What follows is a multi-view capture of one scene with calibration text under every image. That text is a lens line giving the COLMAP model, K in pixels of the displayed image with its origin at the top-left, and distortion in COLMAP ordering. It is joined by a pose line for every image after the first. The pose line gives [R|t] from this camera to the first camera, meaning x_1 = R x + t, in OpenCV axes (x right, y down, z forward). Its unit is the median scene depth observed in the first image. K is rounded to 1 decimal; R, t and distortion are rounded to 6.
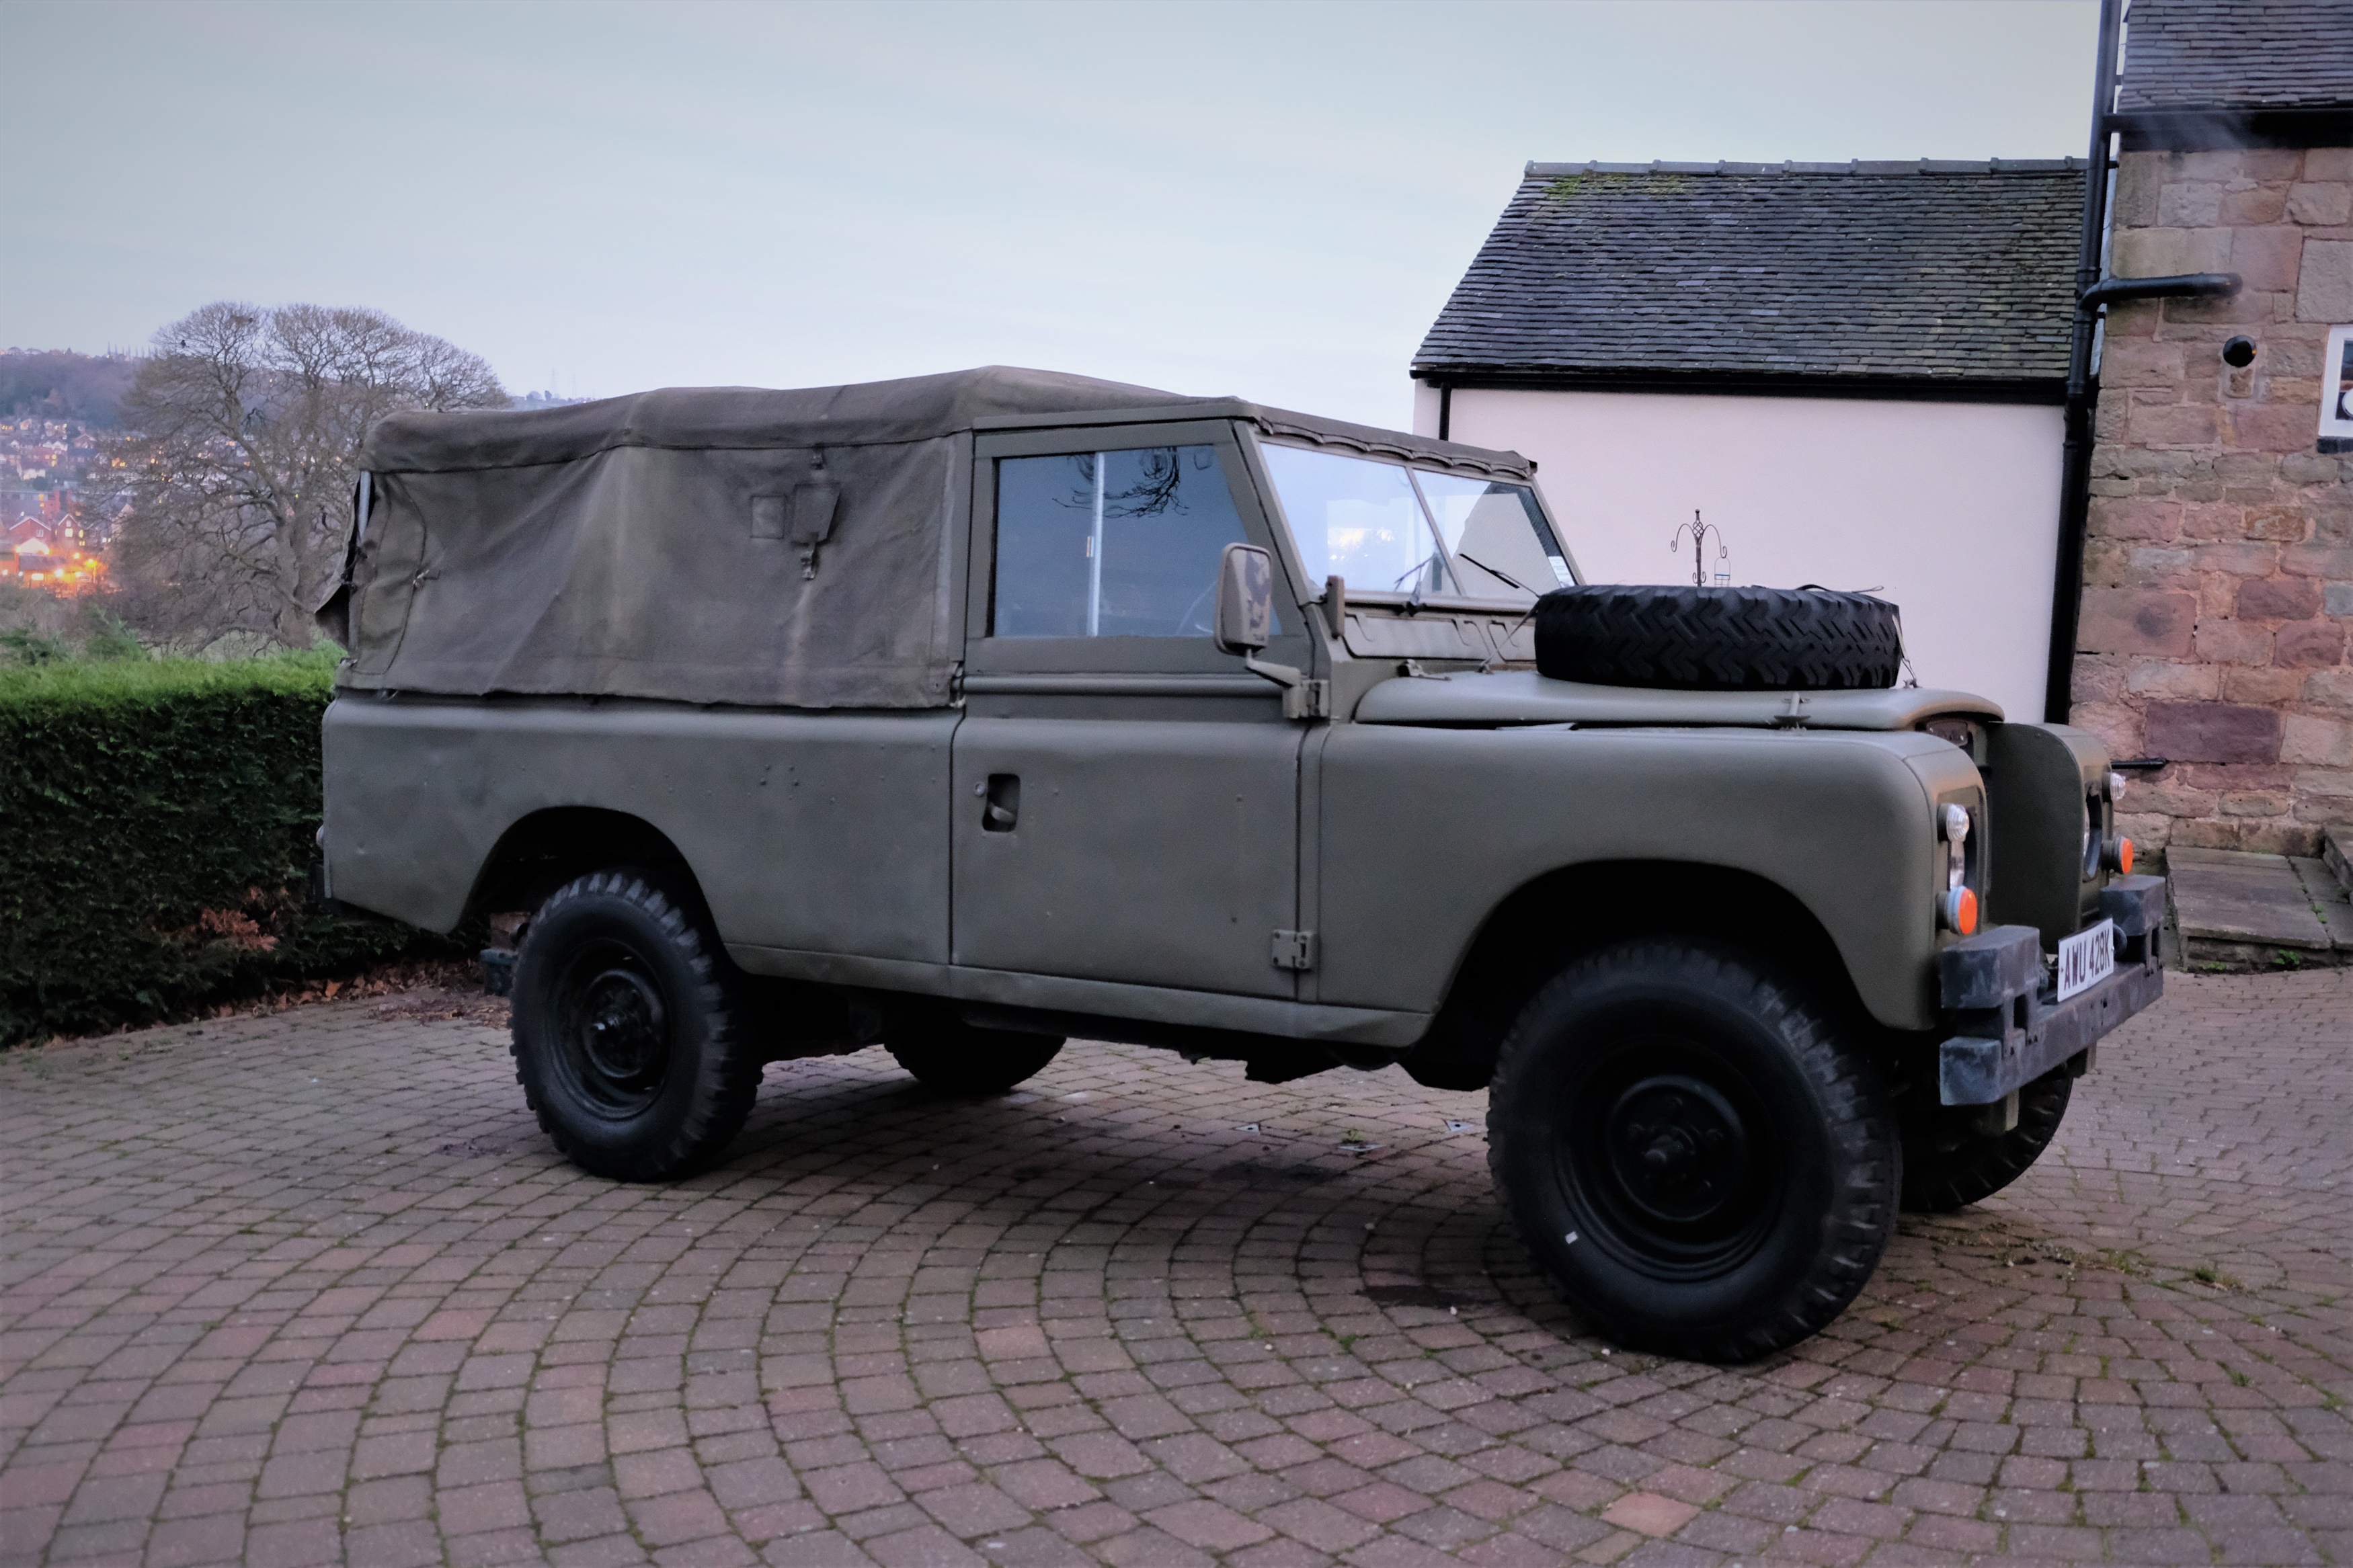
lens RADIAL K [[2457.9, 0, 1176.2], [0, 2457.9, 791.7], [0, 0, 1]] dist [-0.007244, 0.169614]
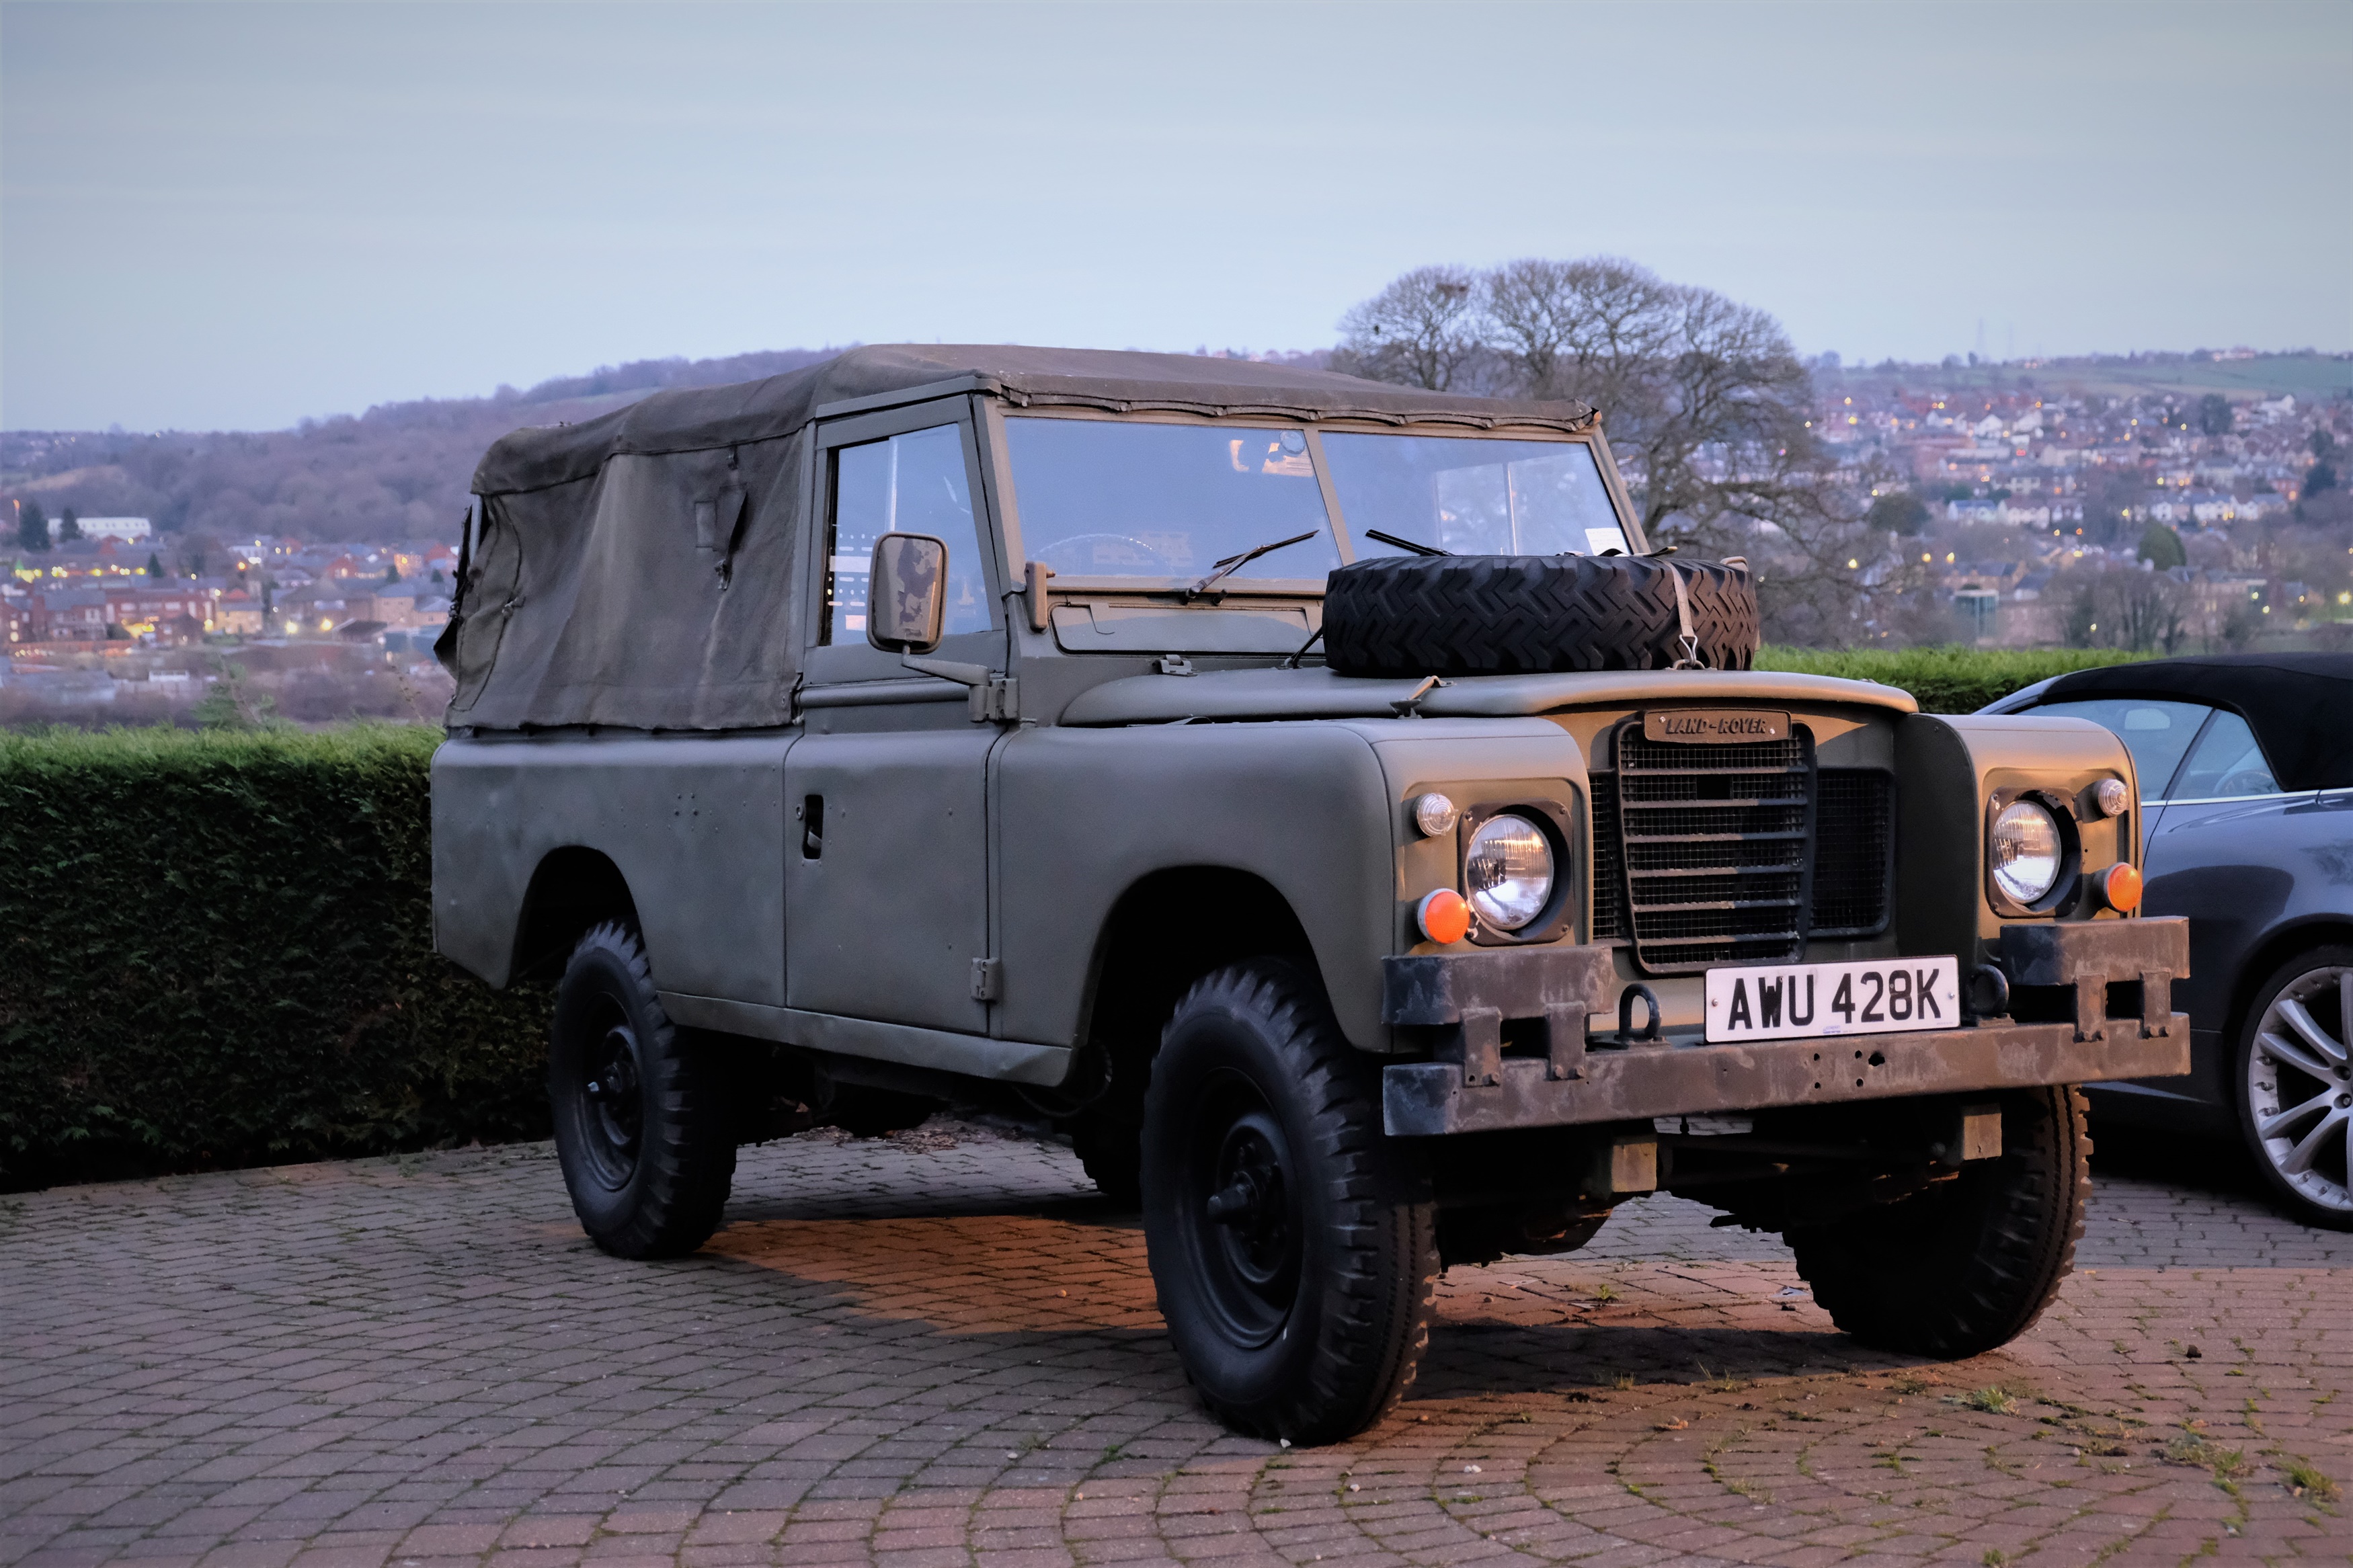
lens RADIAL K [[3653.7, 0, 1176.5], [0, 3653.7, 784.0], [0, 0, 1]] dist [-0.023746, 0.034977]
pose [[0.905293, -0.018353, -0.424392, 0.599017], [0.002411, 0.999272, -0.038071, 0.038761], [0.424782, 0.033442, 0.904678, -0.157751]]
